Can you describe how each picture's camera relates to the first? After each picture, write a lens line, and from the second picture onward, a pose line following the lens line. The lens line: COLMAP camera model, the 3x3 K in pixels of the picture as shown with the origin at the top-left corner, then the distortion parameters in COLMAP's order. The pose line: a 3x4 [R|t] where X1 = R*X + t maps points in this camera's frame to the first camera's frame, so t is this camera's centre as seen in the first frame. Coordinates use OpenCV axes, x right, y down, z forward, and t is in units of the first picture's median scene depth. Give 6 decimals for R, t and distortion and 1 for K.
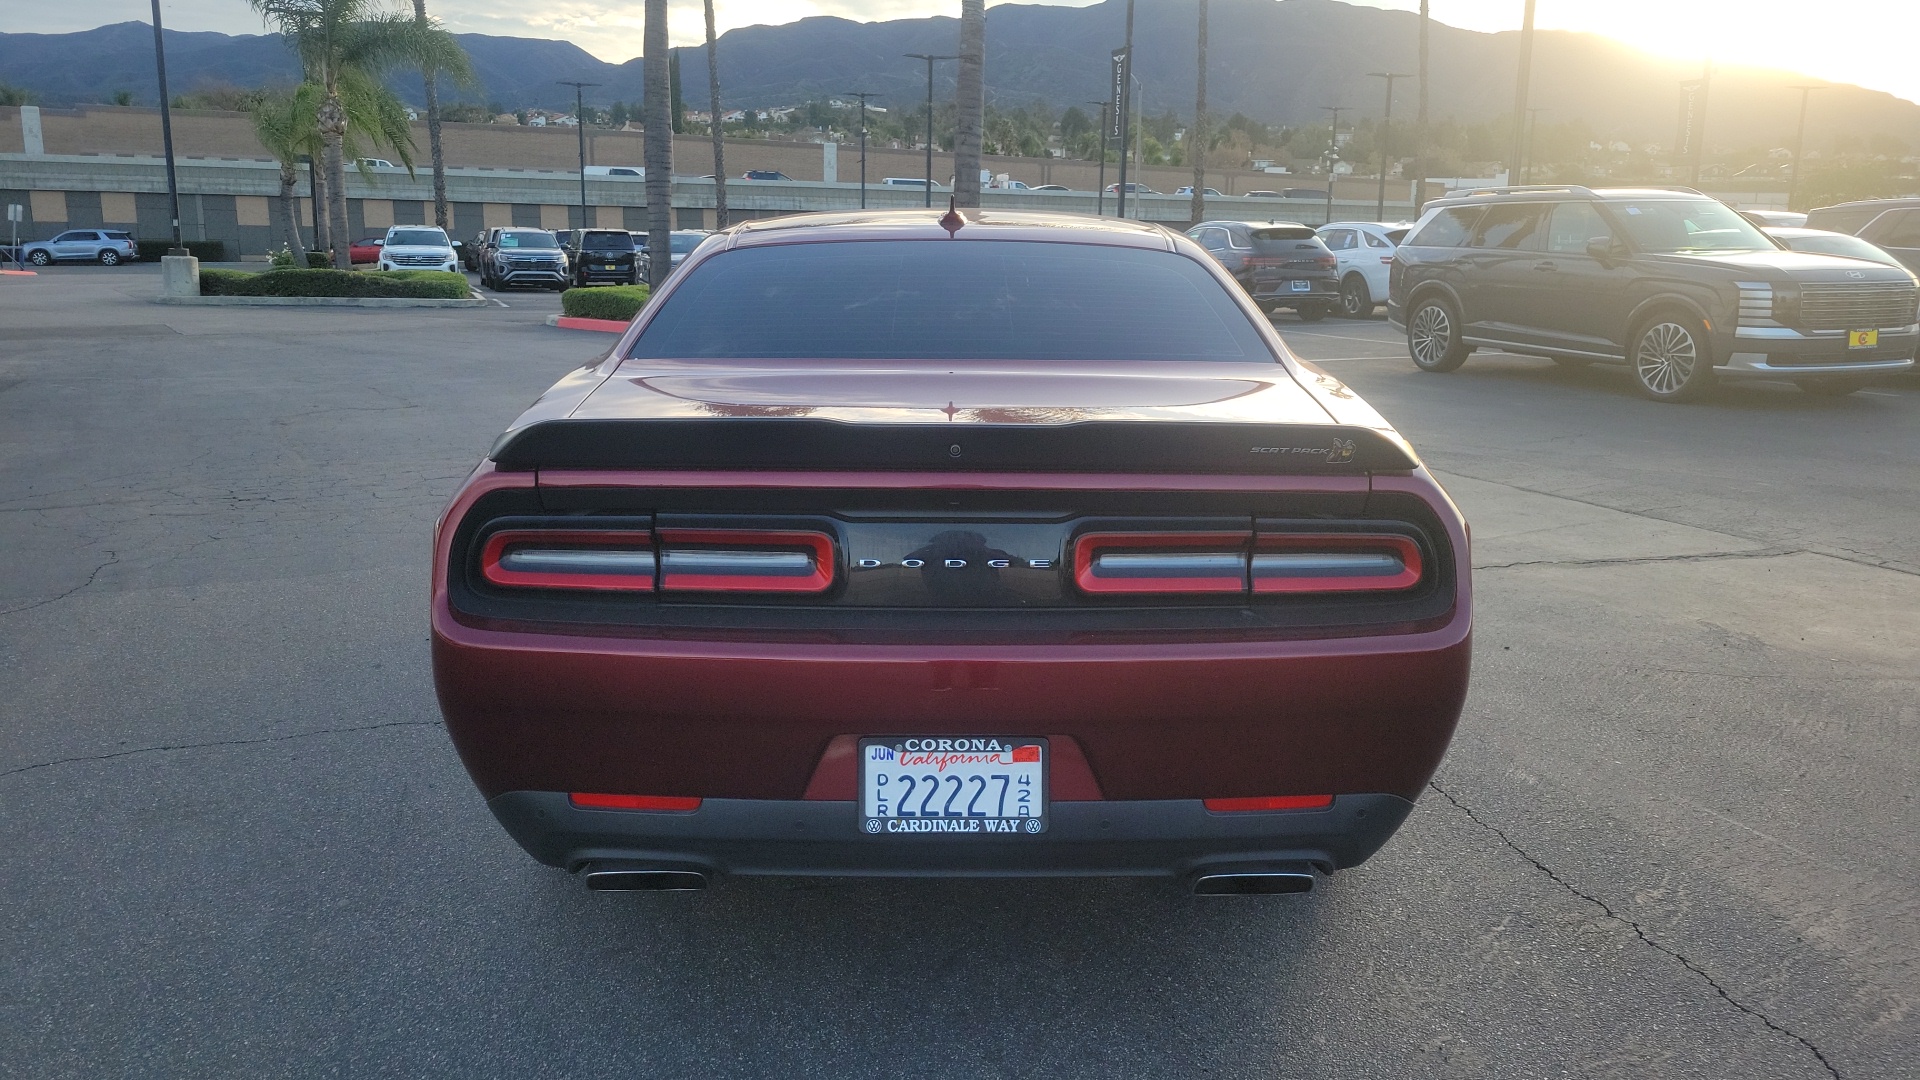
lens RADIAL K [[1453.1, 0, 960.0], [0, 1453.1, 540.0], [0, 0, 1]] dist [0.050014, -0.026082]
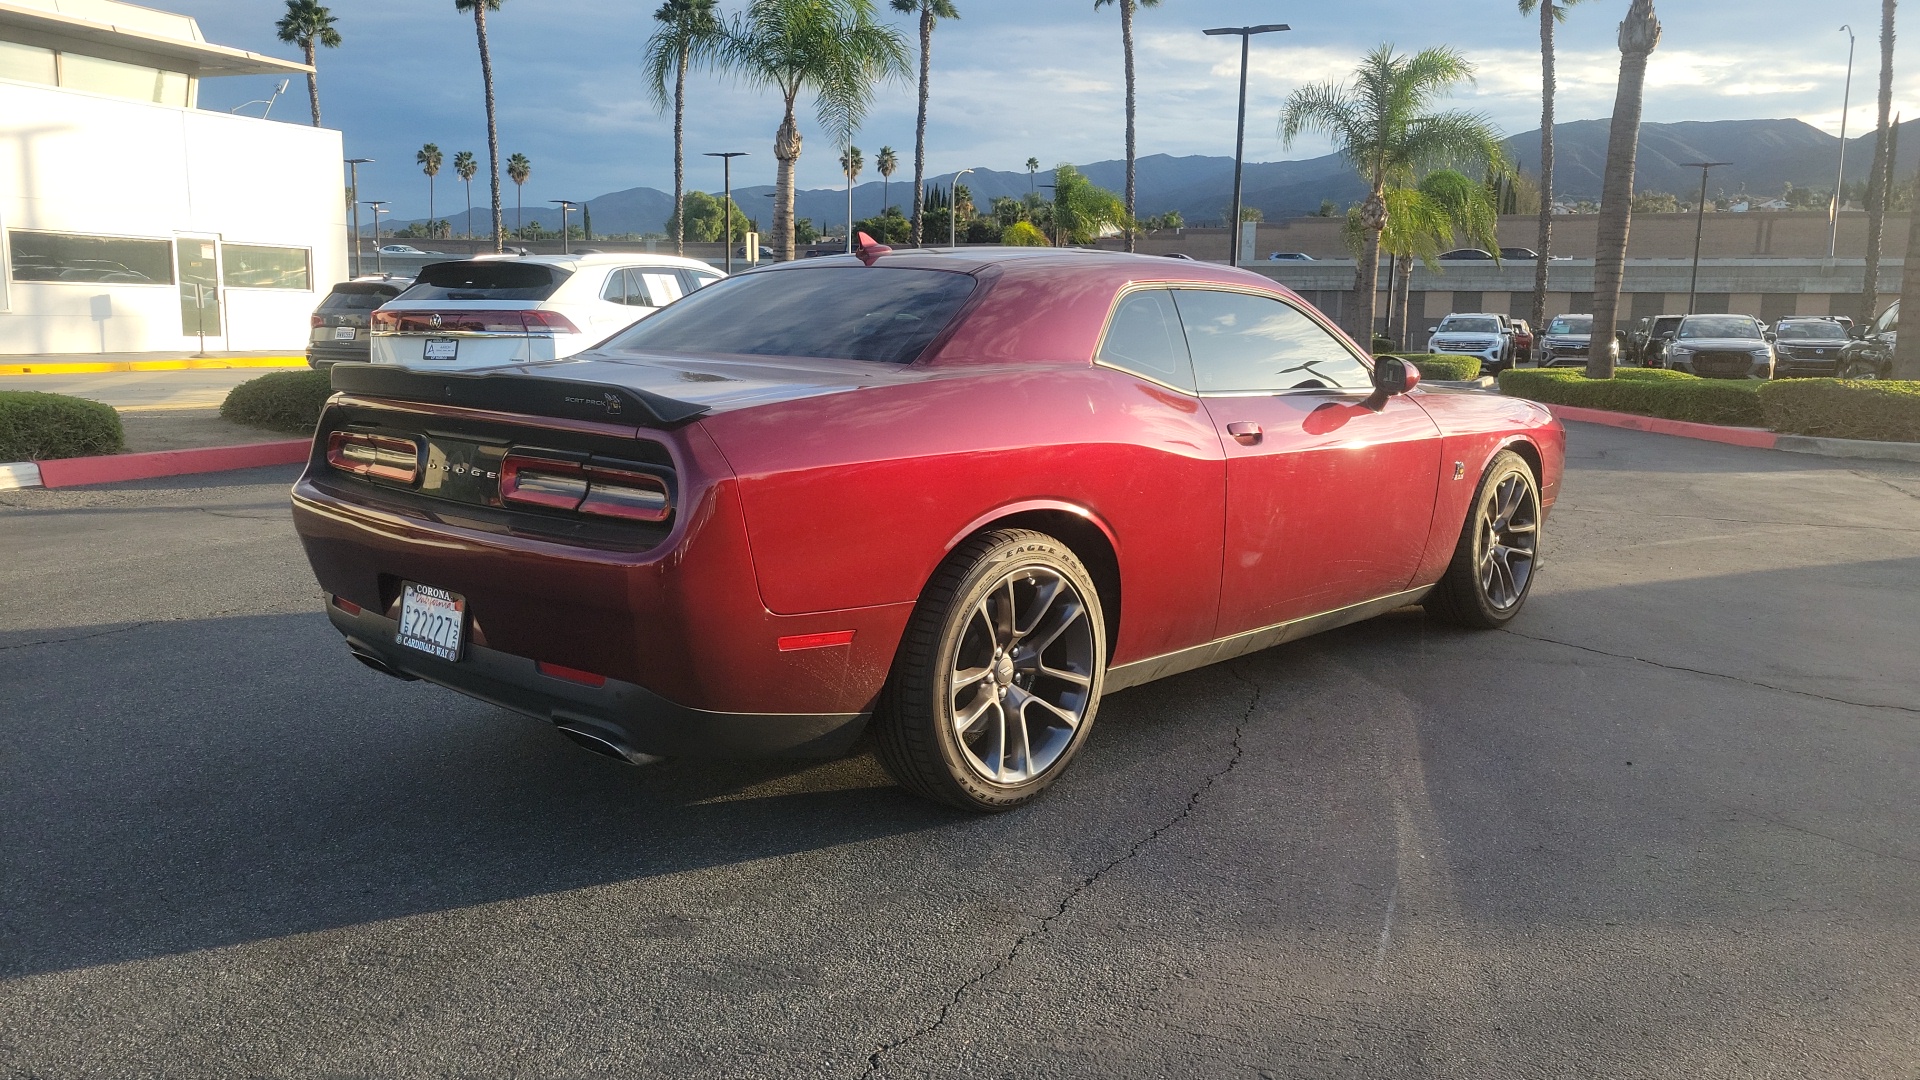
lens RADIAL K [[1453.1, 0, 960.0], [0, 1453.1, 540.0], [0, 0, 1]] dist [0.050014, -0.026082]
pose [[0.725365, 0.104118, -0.680445, 0.789494], [-0.146275, 0.989233, -0.004564, 0.010562], [0.672644, 0.102843, 0.732785, 0.158198]]
